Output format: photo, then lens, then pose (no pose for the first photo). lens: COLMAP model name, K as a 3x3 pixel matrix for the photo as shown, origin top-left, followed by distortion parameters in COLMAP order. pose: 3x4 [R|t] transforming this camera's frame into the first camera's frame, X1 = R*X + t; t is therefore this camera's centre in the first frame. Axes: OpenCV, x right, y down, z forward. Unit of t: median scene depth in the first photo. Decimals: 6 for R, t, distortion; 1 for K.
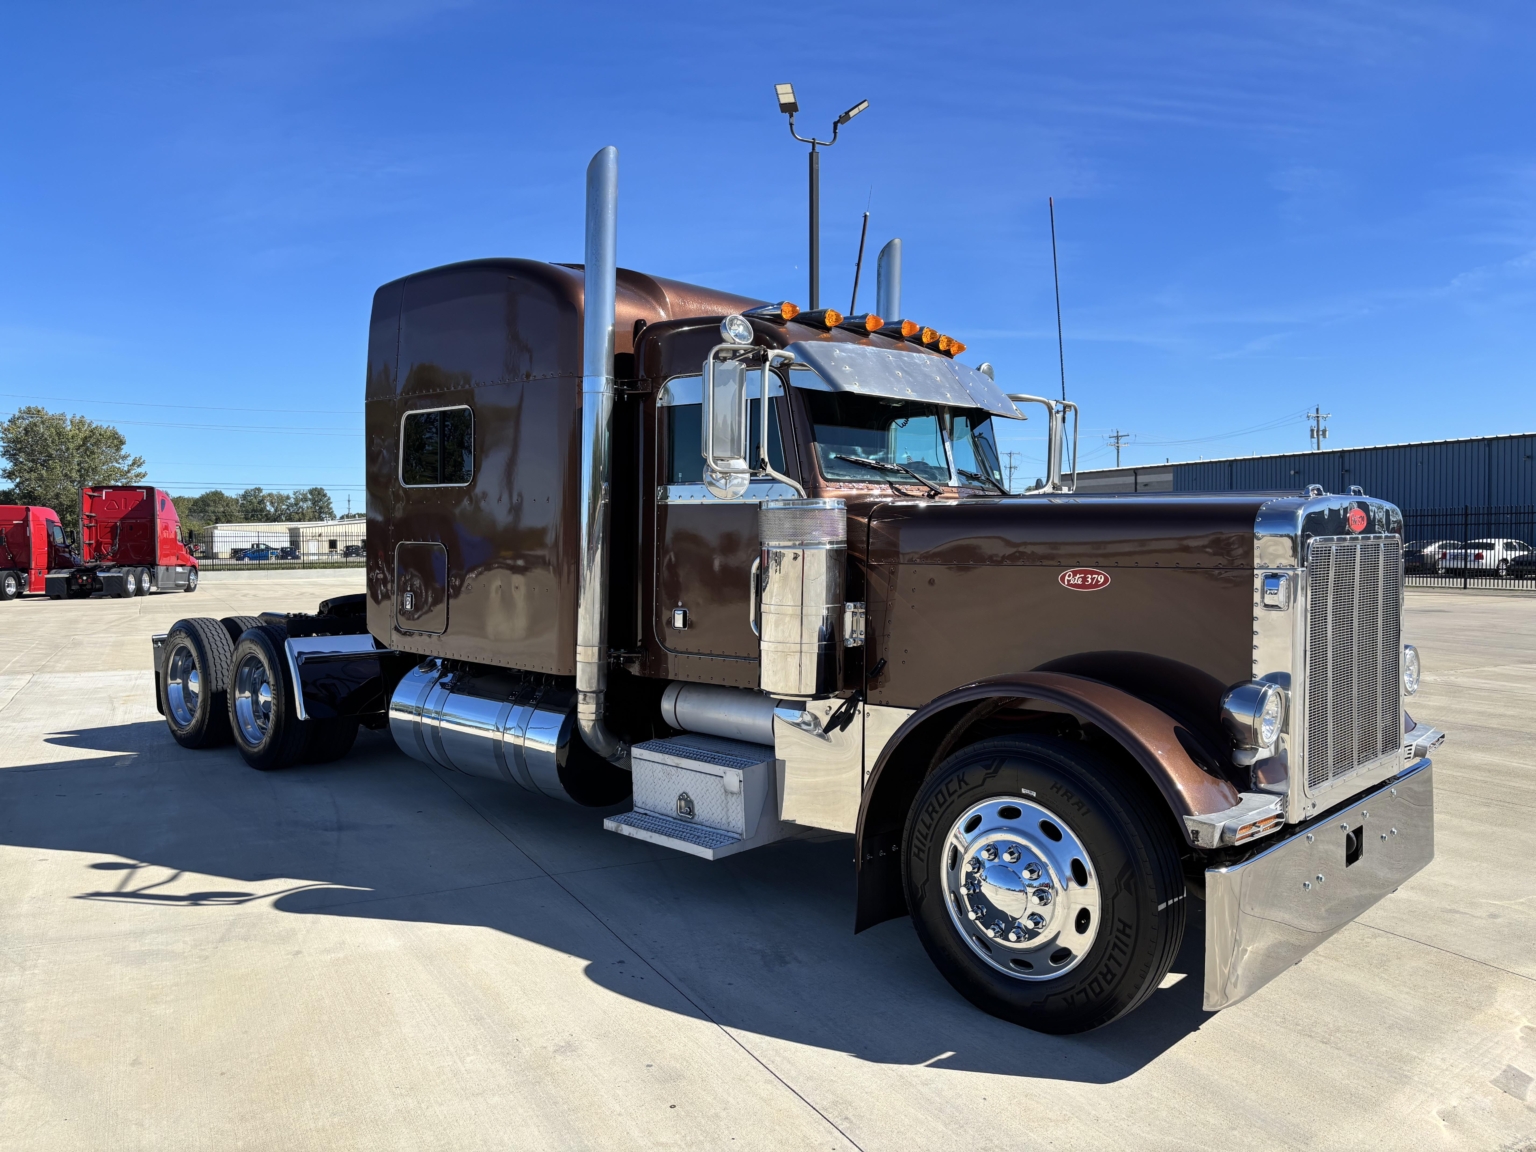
lens RADIAL K [[1206.7, 0, 775.6], [0, 1206.7, 571.0], [0, 0, 1]] dist [0.021561, -0.010230]
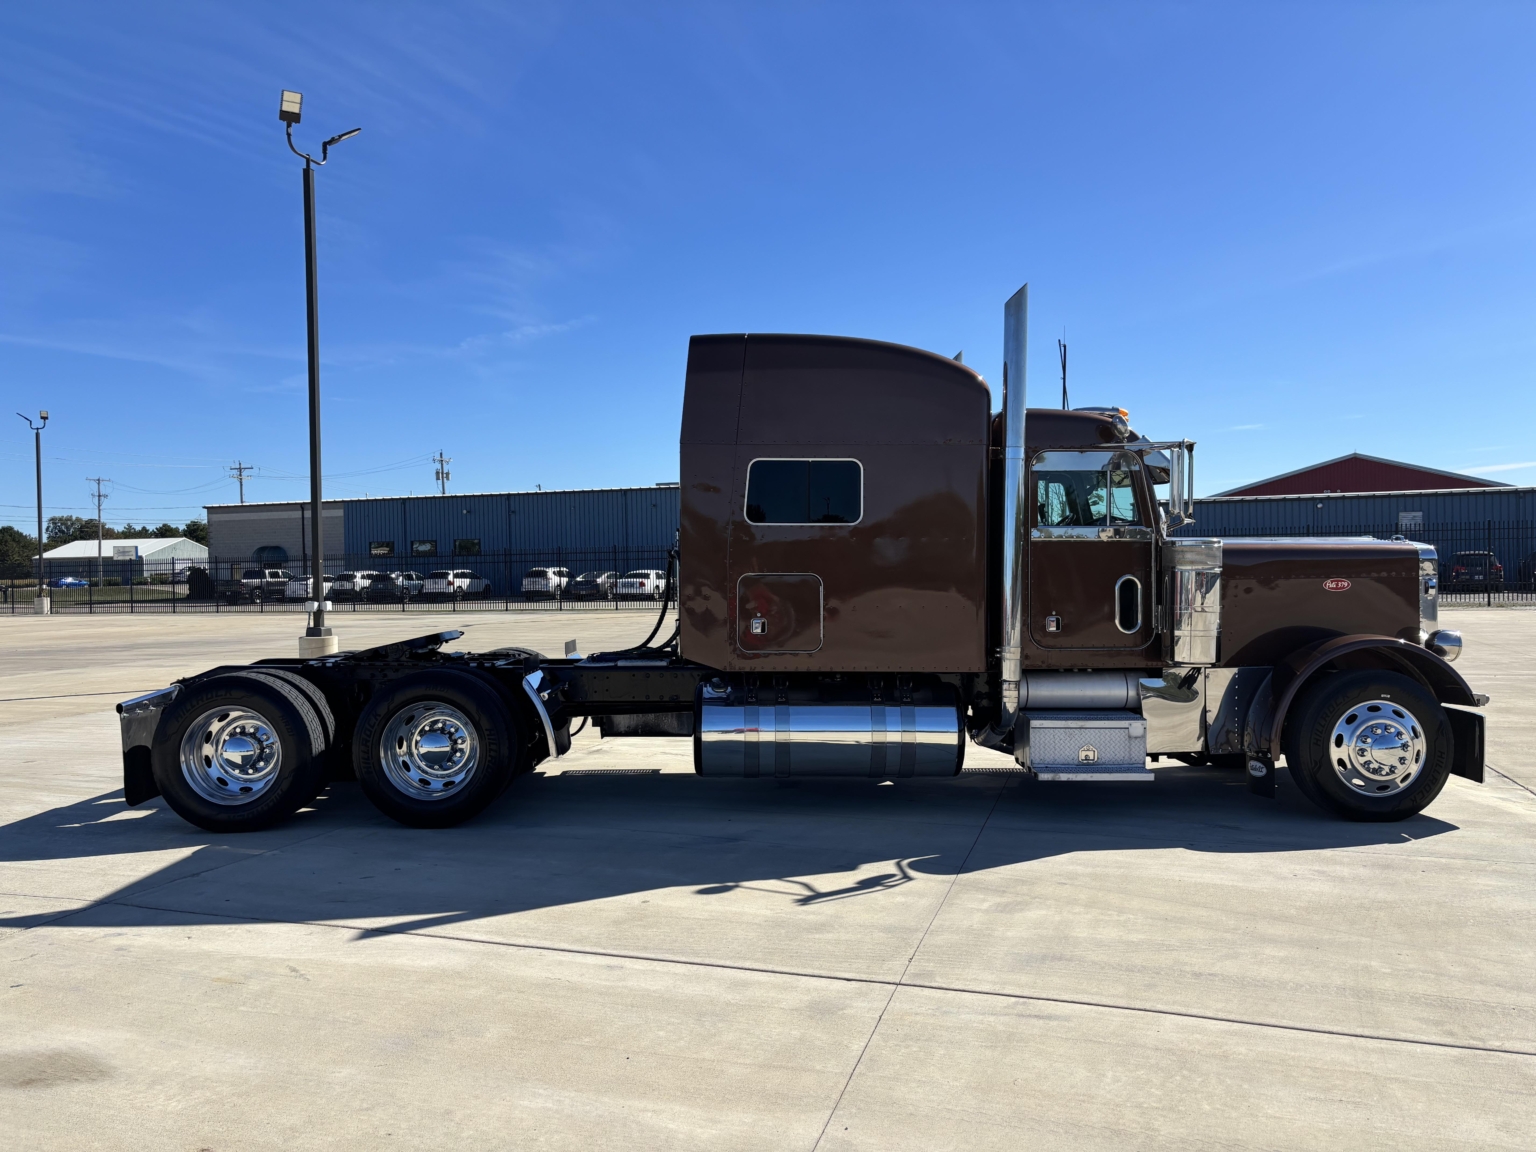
lens RADIAL K [[1206.7, 0, 784.5], [0, 1206.7, 577.7], [0, 0, 1]] dist [0.021561, -0.010230]
pose [[0.697824, -0.014700, 0.716118, -0.770695], [0.031682, 0.999444, -0.010356, -0.005119], [-0.715568, 0.029915, 0.697902, 0.147510]]
